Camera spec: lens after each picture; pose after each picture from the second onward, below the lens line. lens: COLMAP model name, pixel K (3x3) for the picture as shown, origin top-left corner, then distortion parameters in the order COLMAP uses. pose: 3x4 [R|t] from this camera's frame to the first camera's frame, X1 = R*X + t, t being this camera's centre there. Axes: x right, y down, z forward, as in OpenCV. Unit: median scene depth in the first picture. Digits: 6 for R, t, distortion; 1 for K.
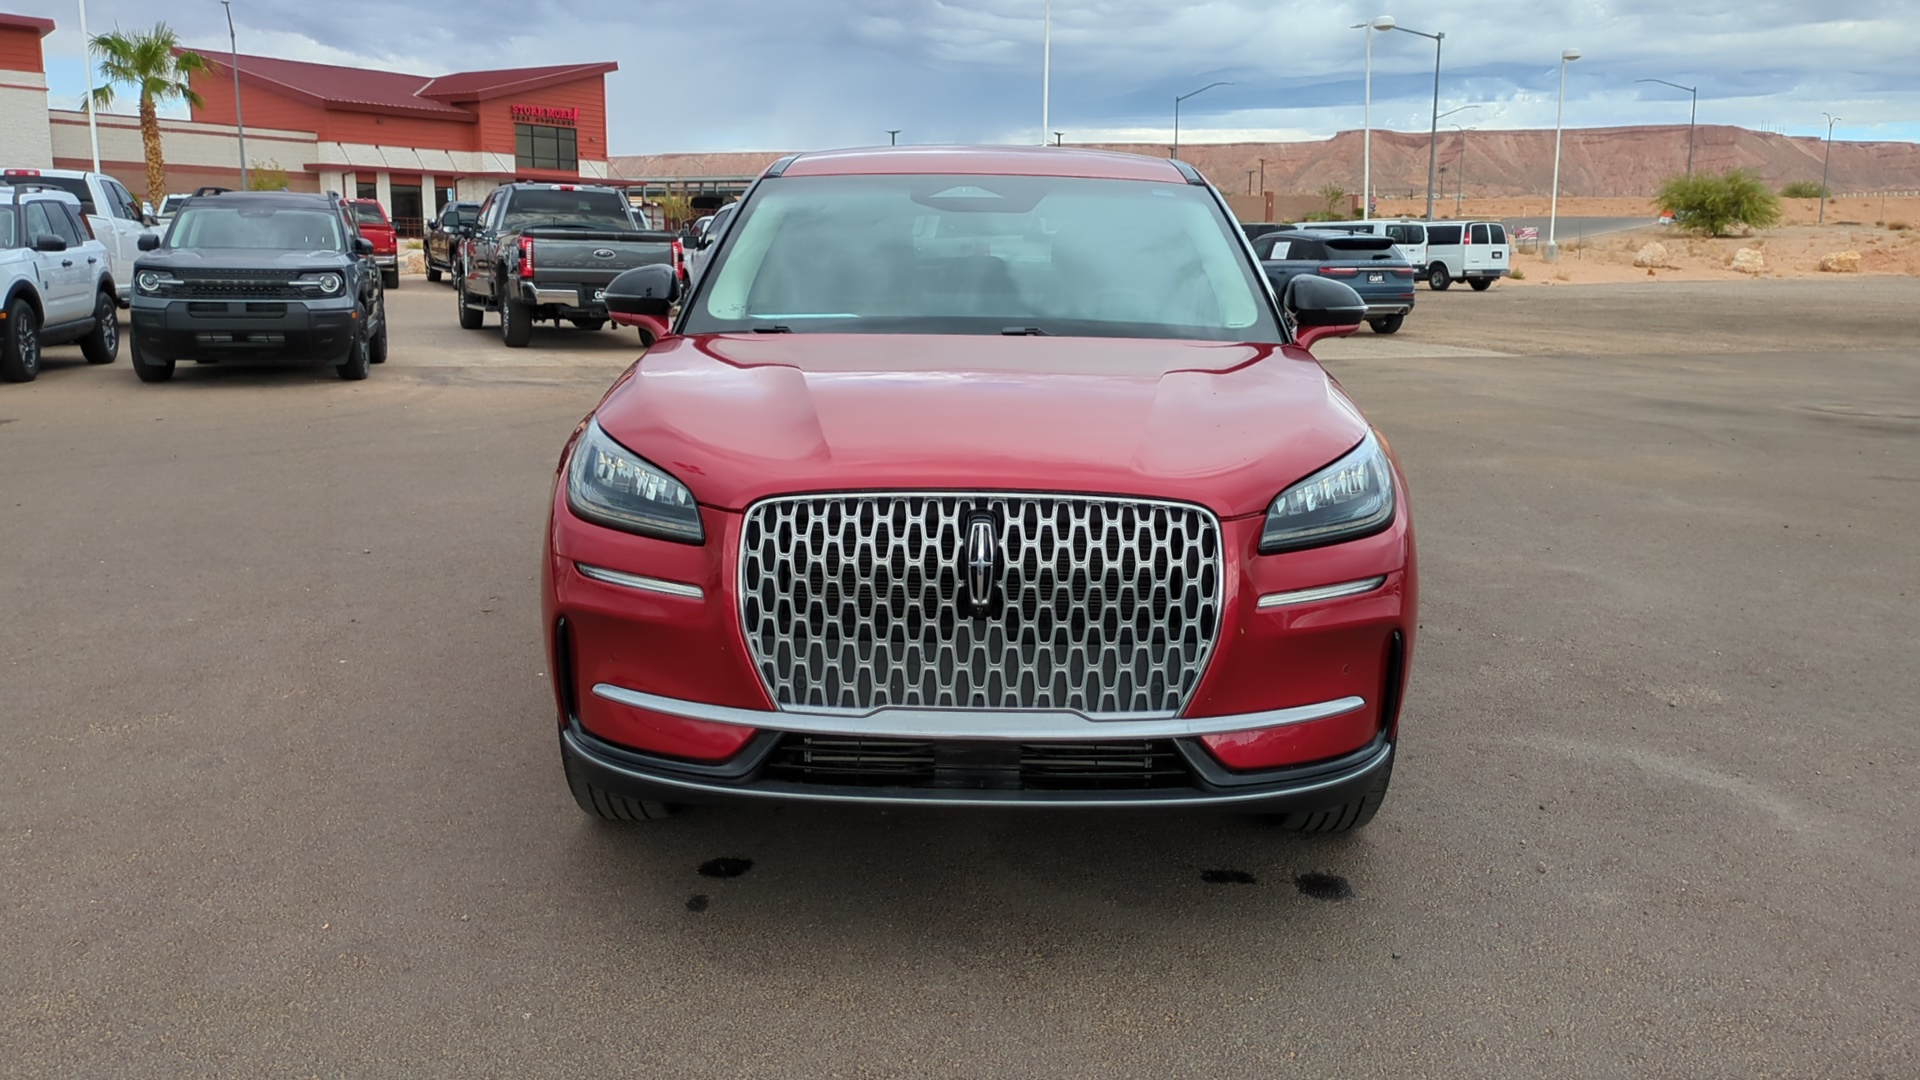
lens RADIAL K [[1650.1, 0, 970.1], [0, 1650.1, 538.8], [0, 0, 1]] dist [-0.002760, -0.001675]
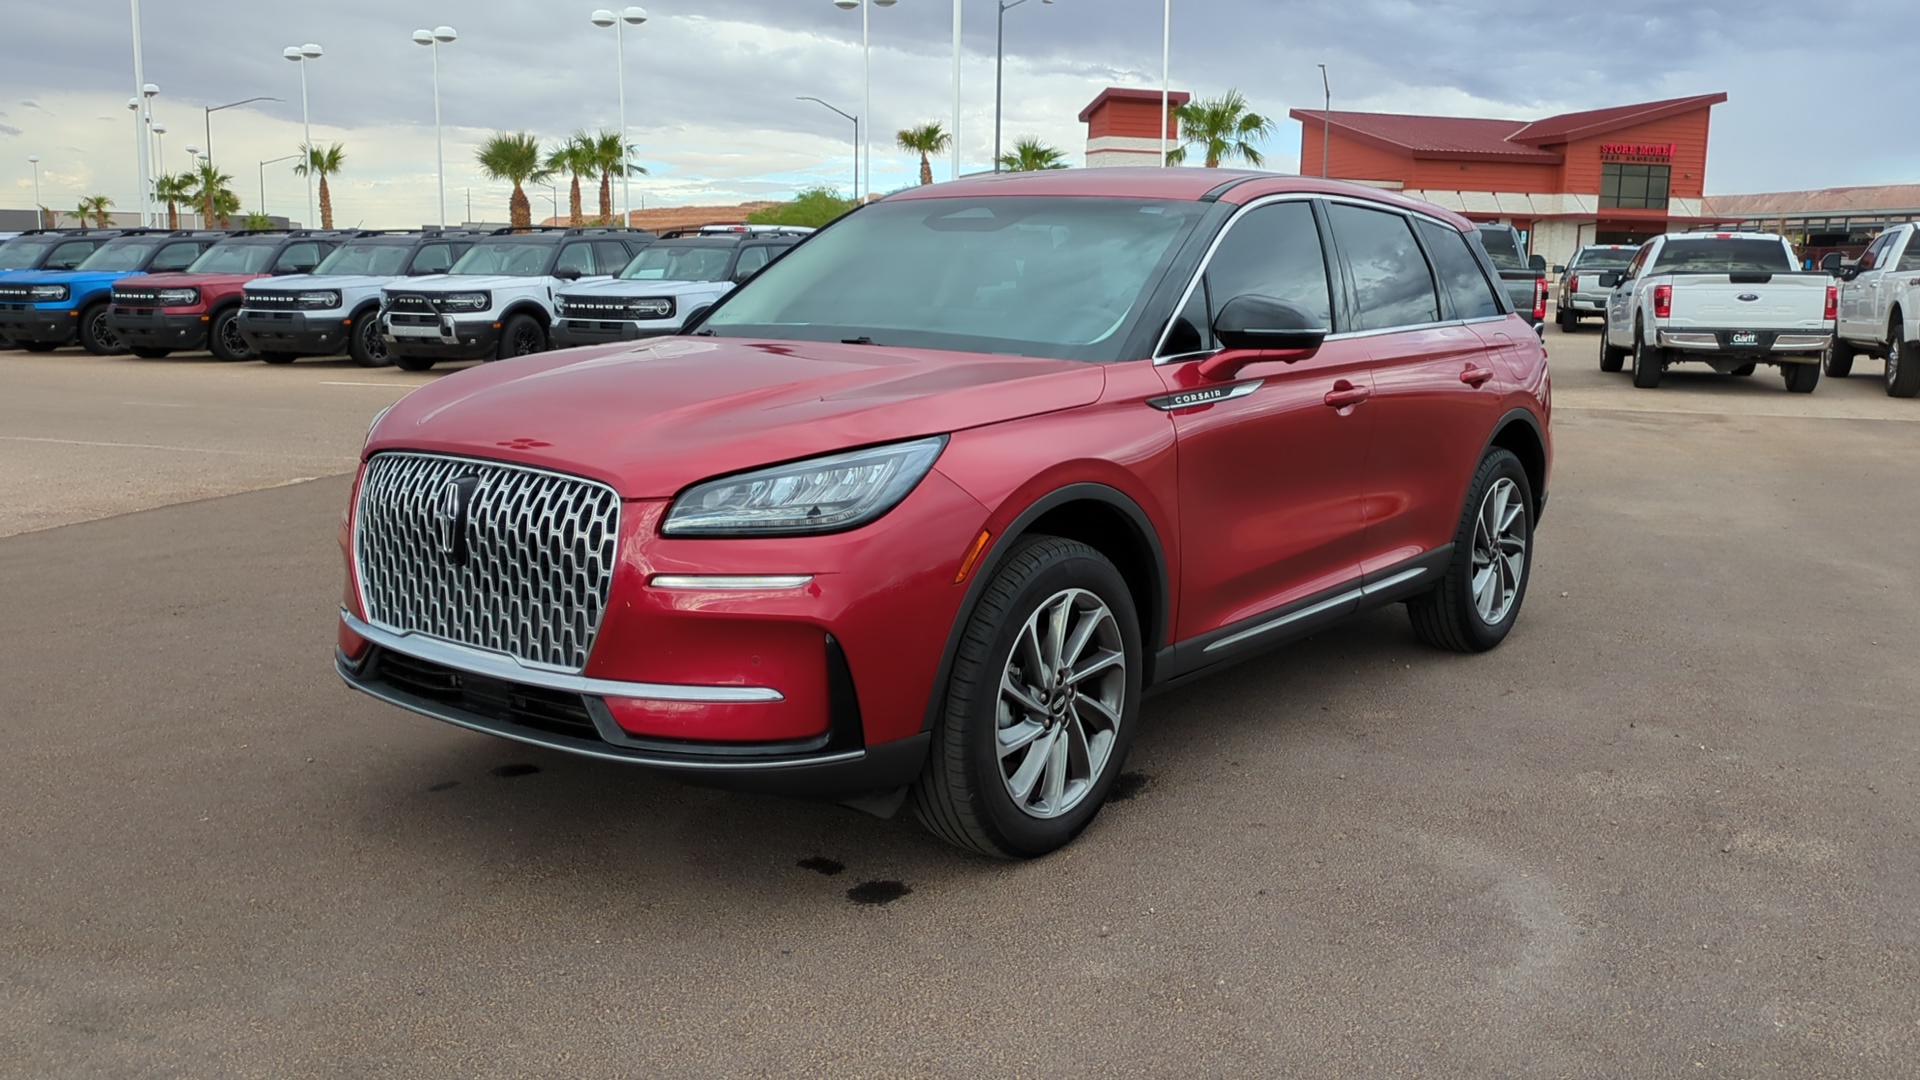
lens RADIAL K [[1650.1, 0, 970.1], [0, 1650.1, 538.8], [0, 0, 1]] dist [-0.002760, -0.001675]
pose [[0.780335, 0.090402, -0.618793, 0.057048], [-0.106626, 0.994241, 0.010790, -0.001350], [0.616204, 0.057560, 0.785480, 0.015390]]
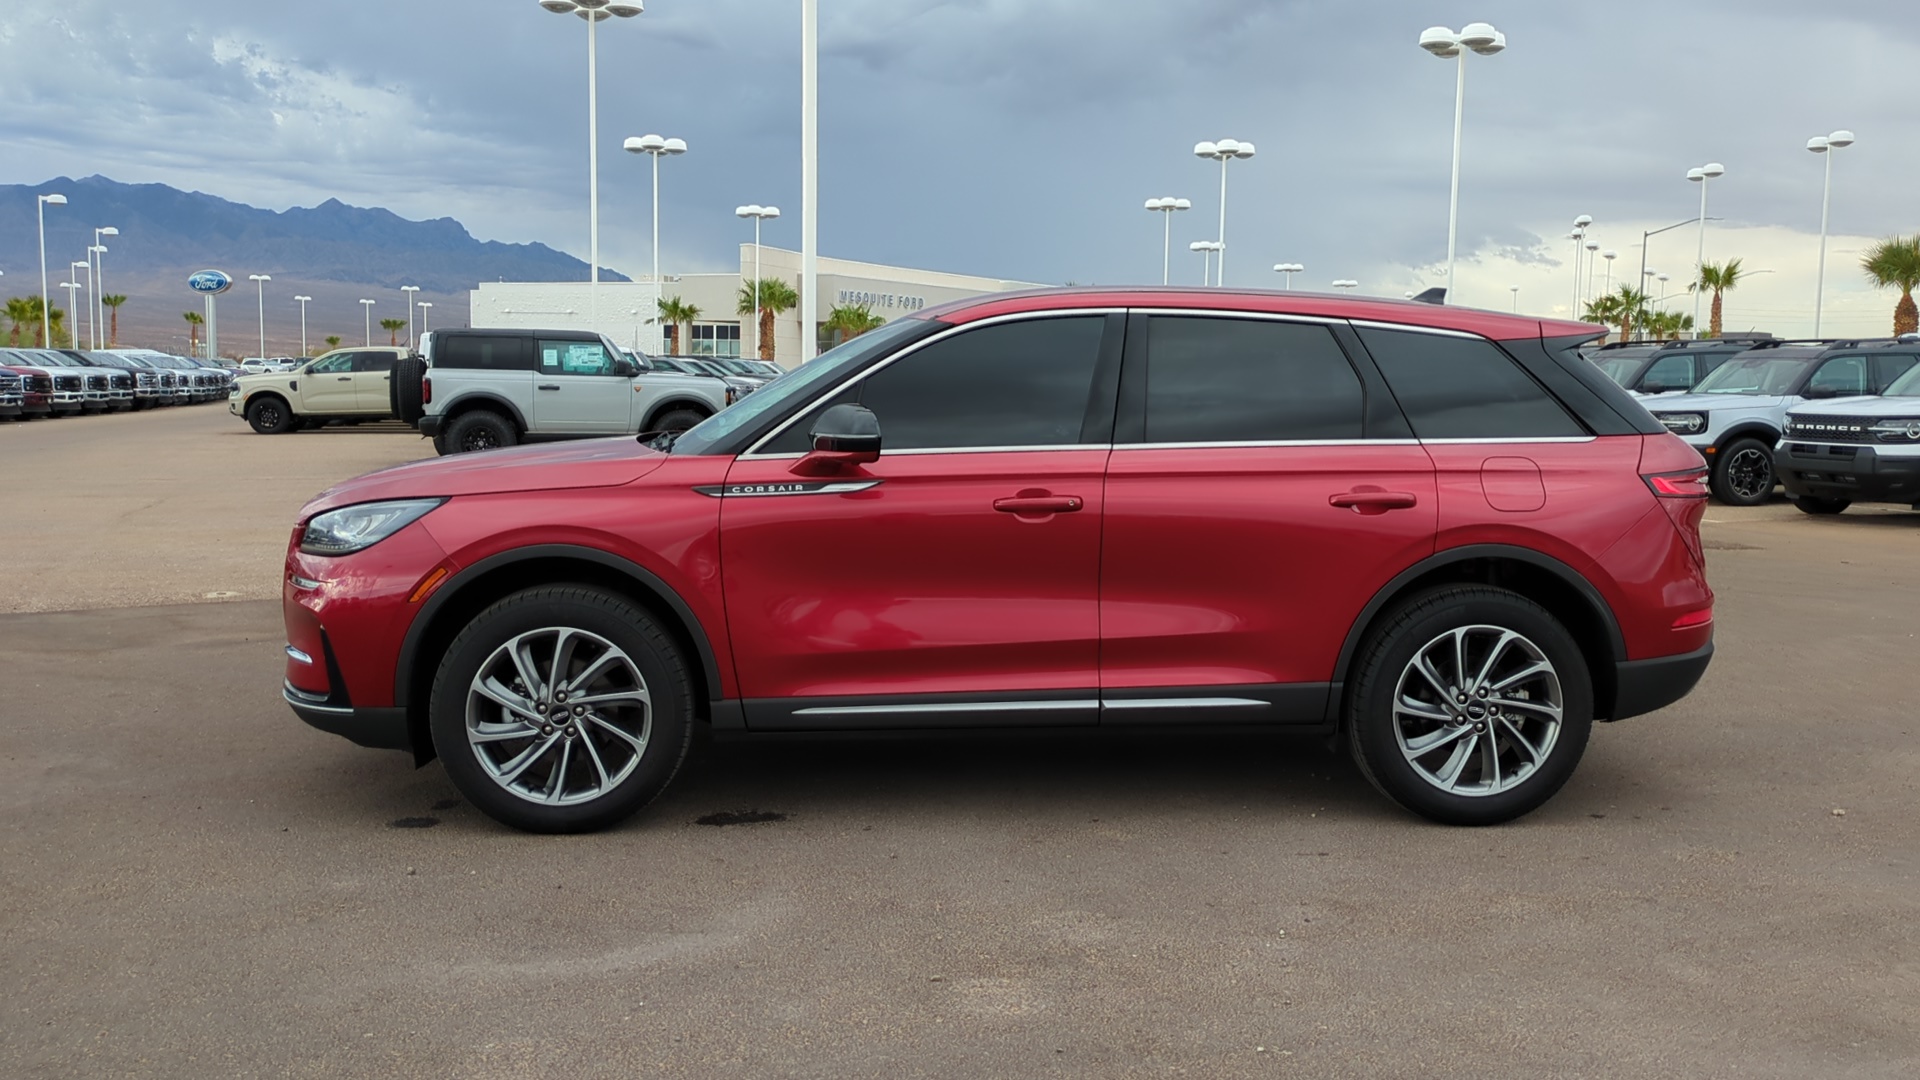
lens RADIAL K [[1654.8, 0, 960.0], [0, 1654.8, 540.0], [0, 0, 1]] dist [0.056211, -0.000304]
pose [[0.071108, 0.080811, -0.994190, 0.107548], [-0.184004, 0.980670, 0.066551, -0.013421], [0.980350, 0.178202, 0.084603, 0.084906]]
